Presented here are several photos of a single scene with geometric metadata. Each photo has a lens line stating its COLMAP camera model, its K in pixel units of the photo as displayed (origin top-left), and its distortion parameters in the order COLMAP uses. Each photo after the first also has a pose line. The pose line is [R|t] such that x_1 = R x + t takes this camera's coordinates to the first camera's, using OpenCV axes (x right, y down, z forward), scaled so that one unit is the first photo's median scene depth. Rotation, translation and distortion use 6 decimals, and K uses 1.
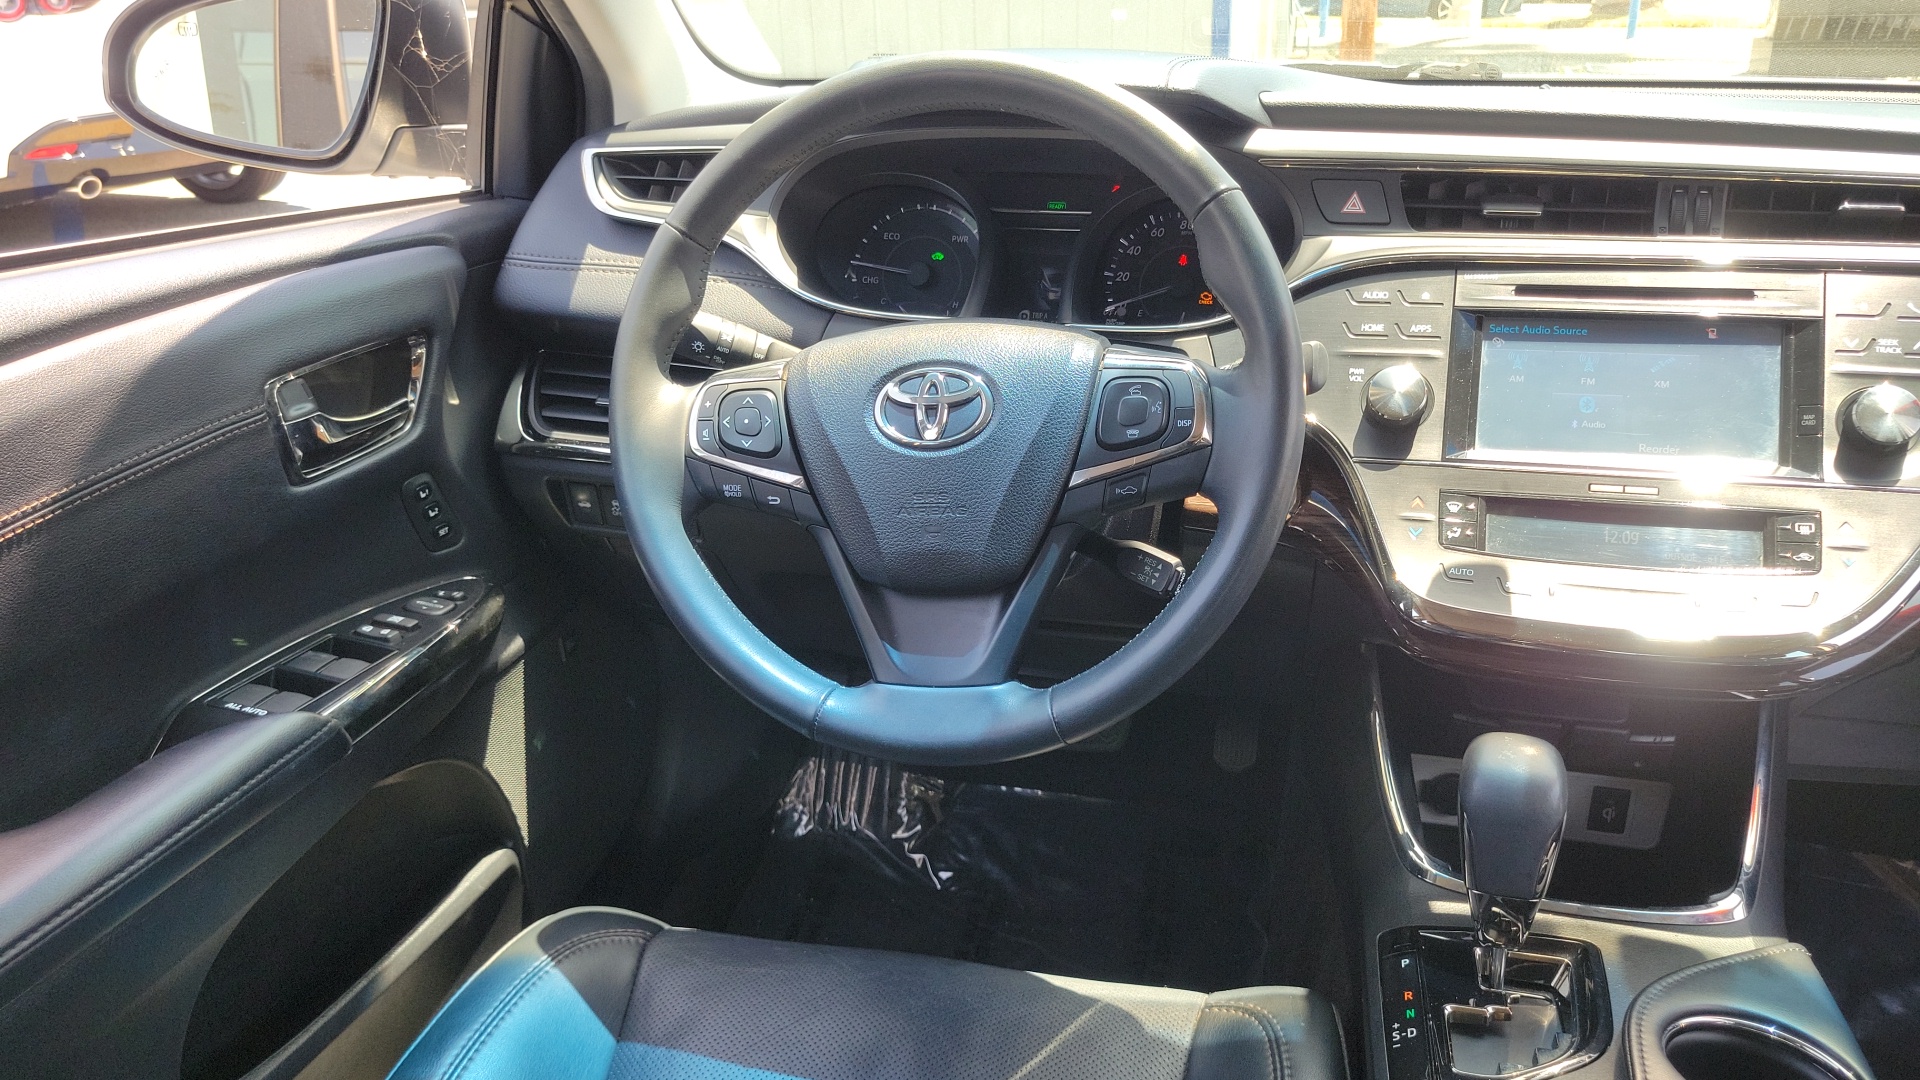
lens RADIAL K [[1384.3, 0, 991.0], [0, 1384.3, 550.2], [0, 0, 1]] dist [0.034846, -0.006798]
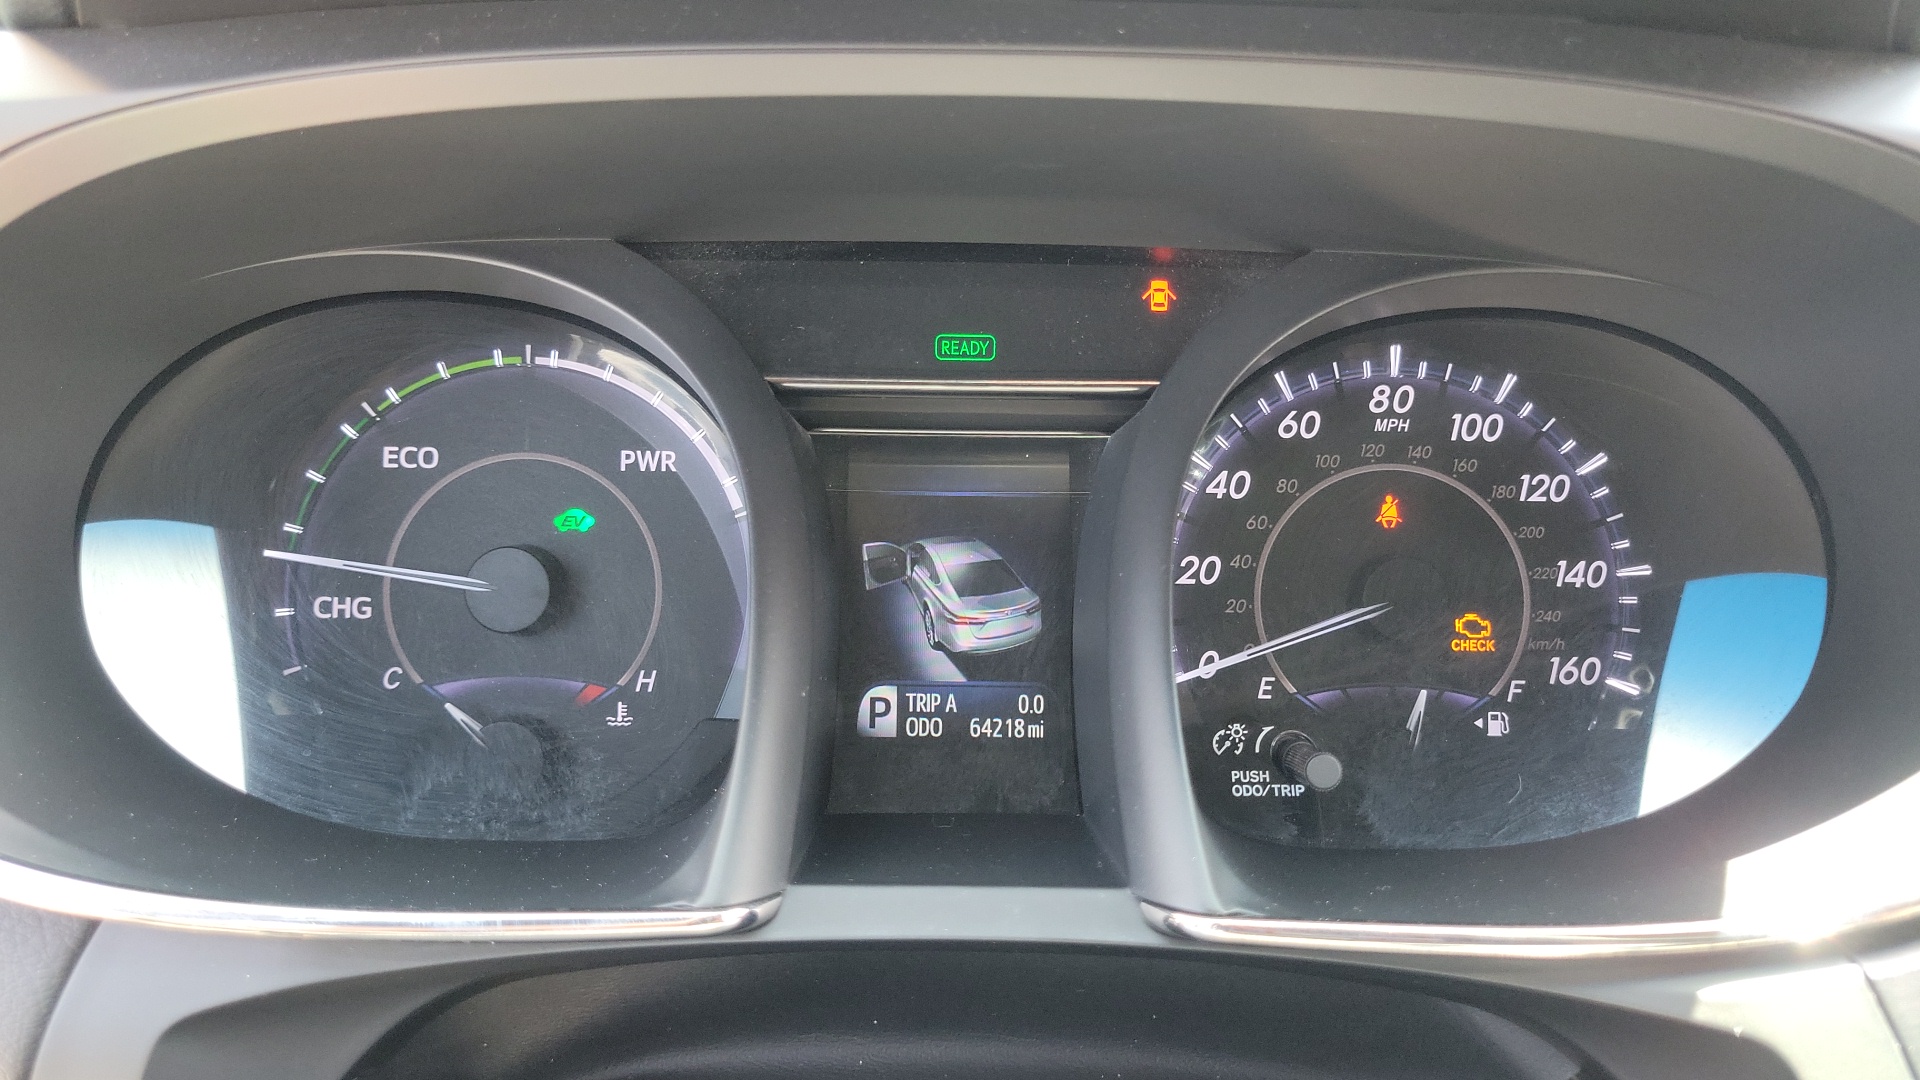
lens RADIAL K [[1460.2, 0, 960.0], [0, 1460.2, 540.0], [0, 0, 1]] dist [0.020594, -0.003416]
pose [[0.976474, -0.058715, 0.207488, -0.023209], [0.067881, 0.996995, -0.037333, -0.192822], [-0.204672, 0.050540, 0.977525, 0.683923]]
